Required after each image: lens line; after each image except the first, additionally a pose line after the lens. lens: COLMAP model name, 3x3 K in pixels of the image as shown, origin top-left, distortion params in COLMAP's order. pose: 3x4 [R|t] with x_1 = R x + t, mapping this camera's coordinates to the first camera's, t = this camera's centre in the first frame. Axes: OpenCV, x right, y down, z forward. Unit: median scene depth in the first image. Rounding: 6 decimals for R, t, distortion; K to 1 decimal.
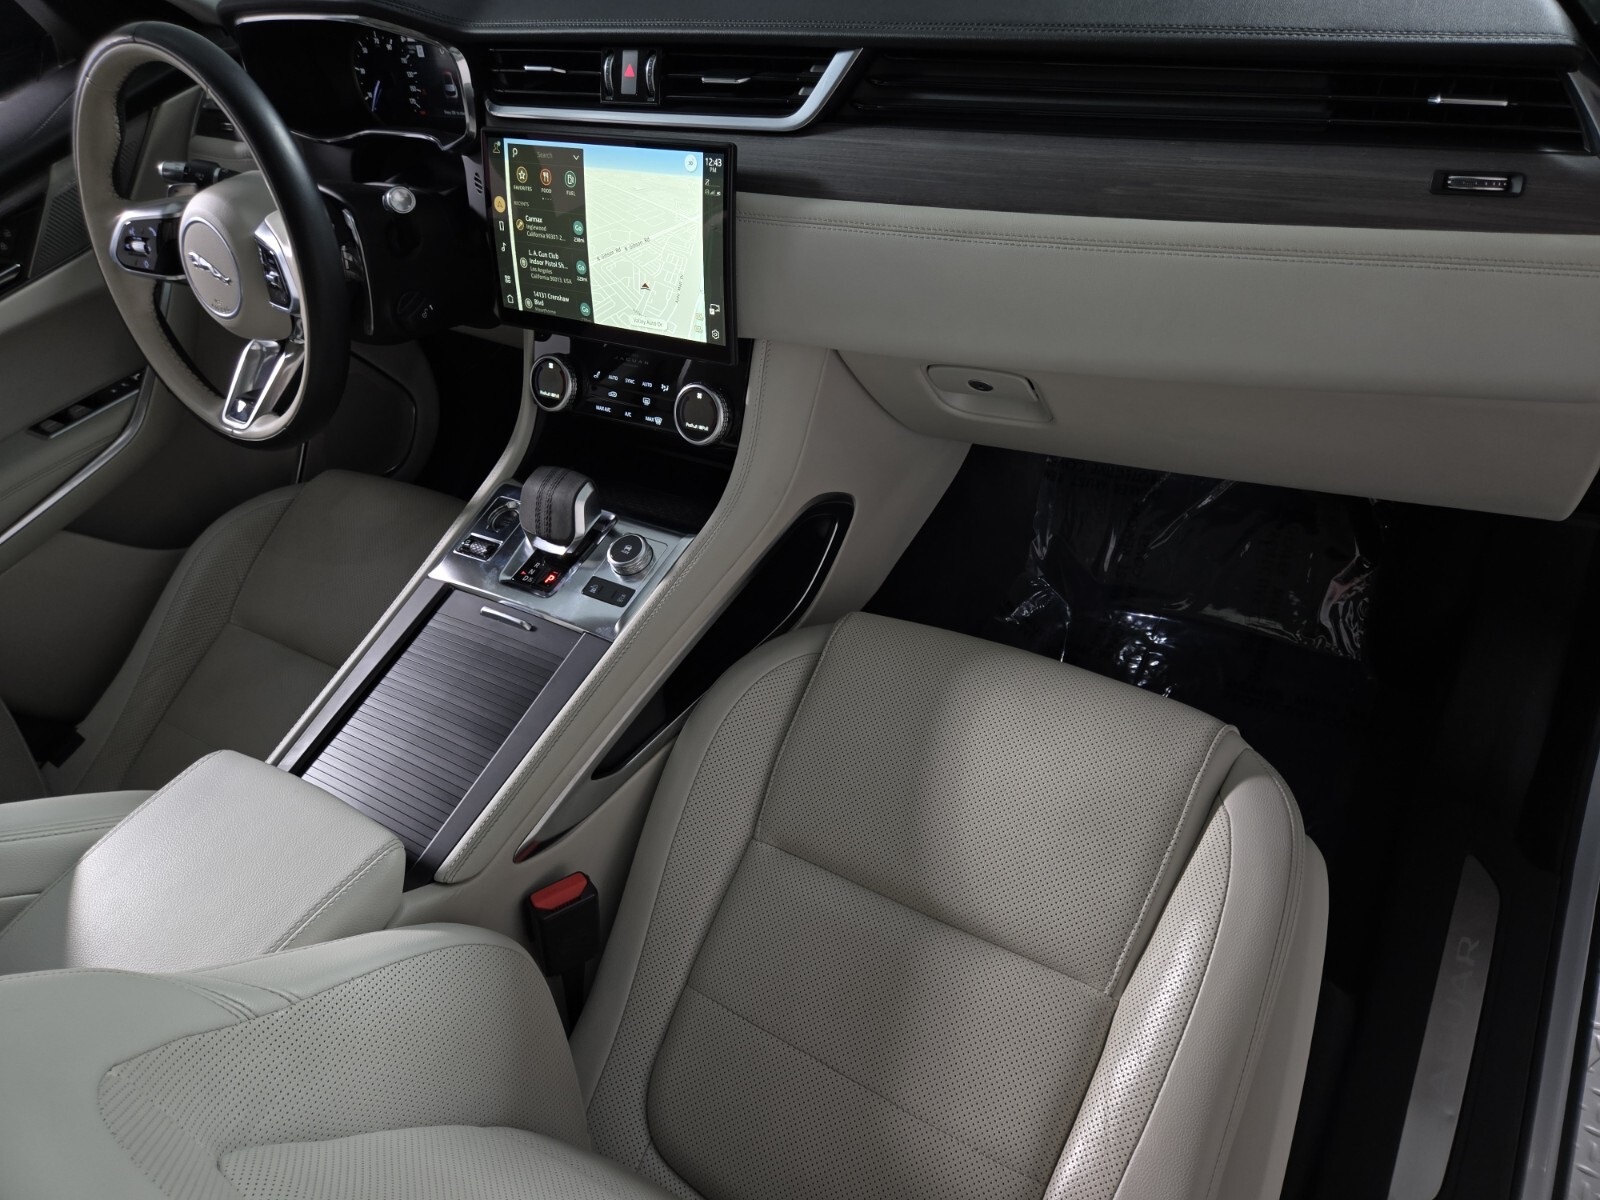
lens RADIAL K [[1072.4, 0, 800.0], [0, 1072.4, 600.0], [0, 0, 1]] dist [0.064040, -0.063948]
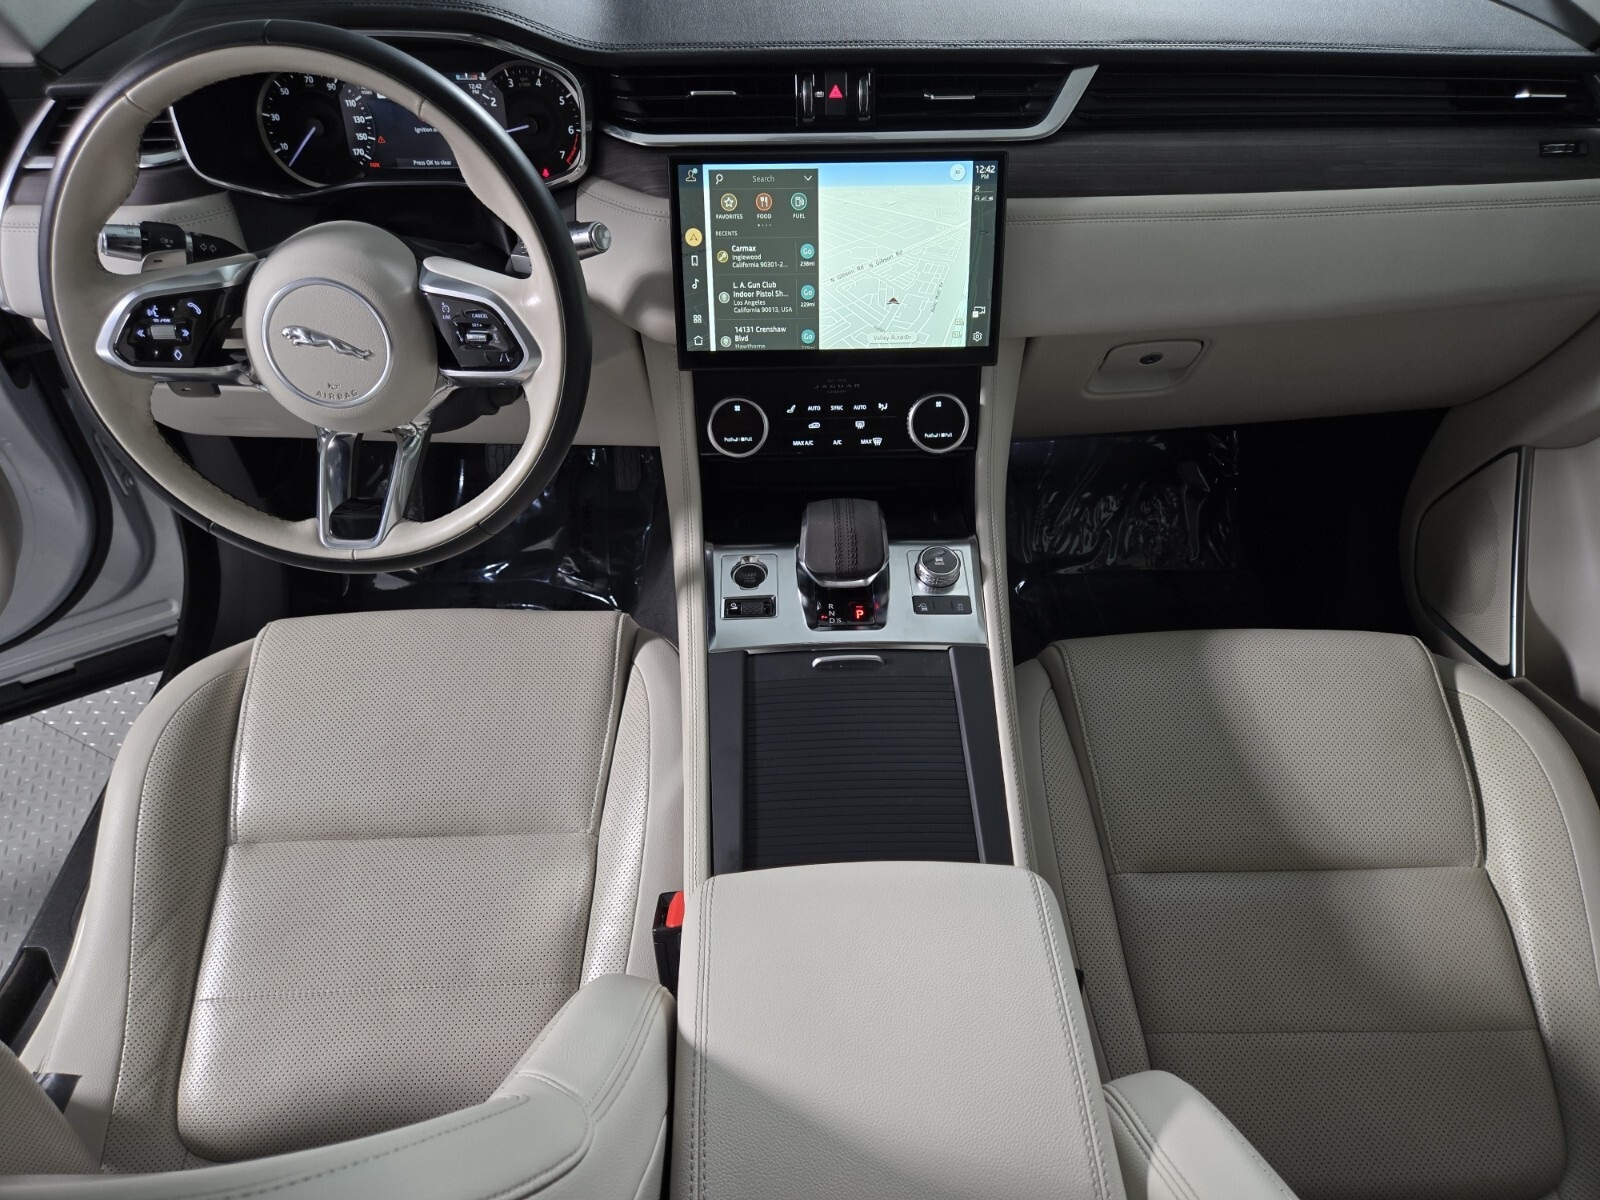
lens RADIAL K [[1072.4, 0, 800.0], [0, 1072.4, 600.0], [0, 0, 1]] dist [0.064040, -0.063948]
pose [[0.824627, -0.225053, 0.518982, -0.765599], [0.271674, 0.962282, -0.014384, -0.033904], [-0.496170, 0.152855, 0.854664, 0.229737]]
